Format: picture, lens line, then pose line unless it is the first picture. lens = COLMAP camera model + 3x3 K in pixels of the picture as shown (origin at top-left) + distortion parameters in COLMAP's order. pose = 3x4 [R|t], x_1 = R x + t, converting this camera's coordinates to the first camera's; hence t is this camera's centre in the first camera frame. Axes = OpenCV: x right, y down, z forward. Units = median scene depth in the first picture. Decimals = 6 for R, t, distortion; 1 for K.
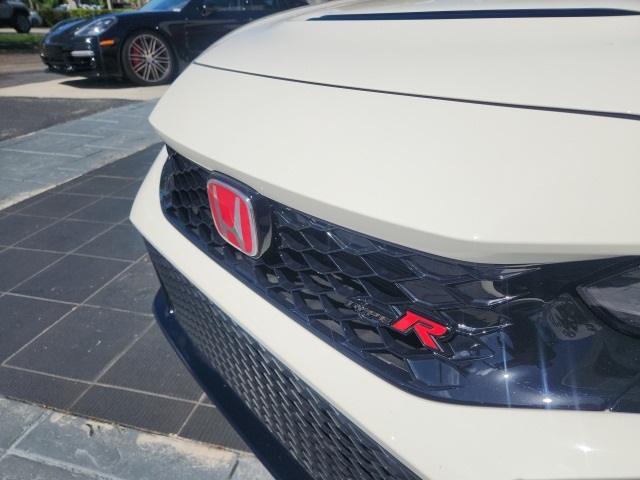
lens RADIAL K [[429.9, 0, 324.8], [0, 429.9, 247.3], [0, 0, 1]] dist [0.070030, -0.060012]
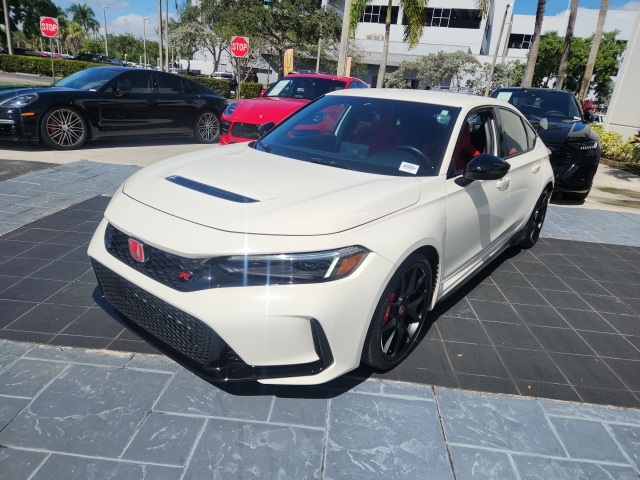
lens RADIAL K [[427.0, 0, 327.6], [0, 427.0, 247.5], [0, 0, 1]] dist [0.077591, -0.063978]
pose [[0.978225, 0.017304, 0.206825, 0.079017], [0.006941, 0.993234, -0.115924, 0.045528], [-0.207432, 0.114835, 0.971486, -0.374160]]
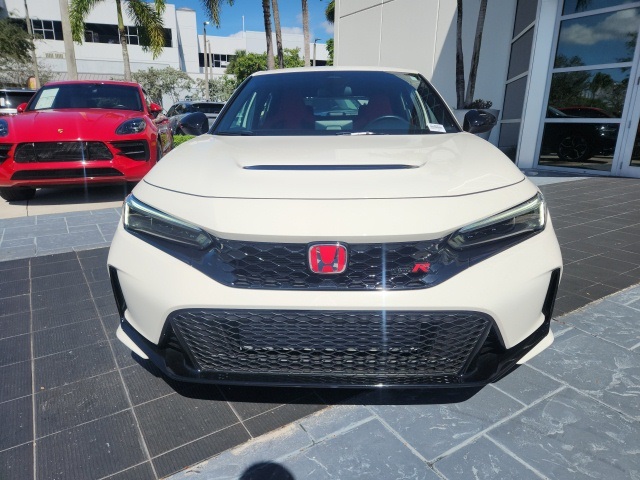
lens RADIAL K [[431.0, 0, 322.4], [0, 431.0, 253.4], [0, 0, 1]] dist [0.063681, -0.059647]
pose [[0.682435, -0.209195, 0.700371, -0.270223], [0.335175, 0.941056, -0.045506, -0.000088], [-0.649569, 0.265802, 0.712326, -0.084922]]
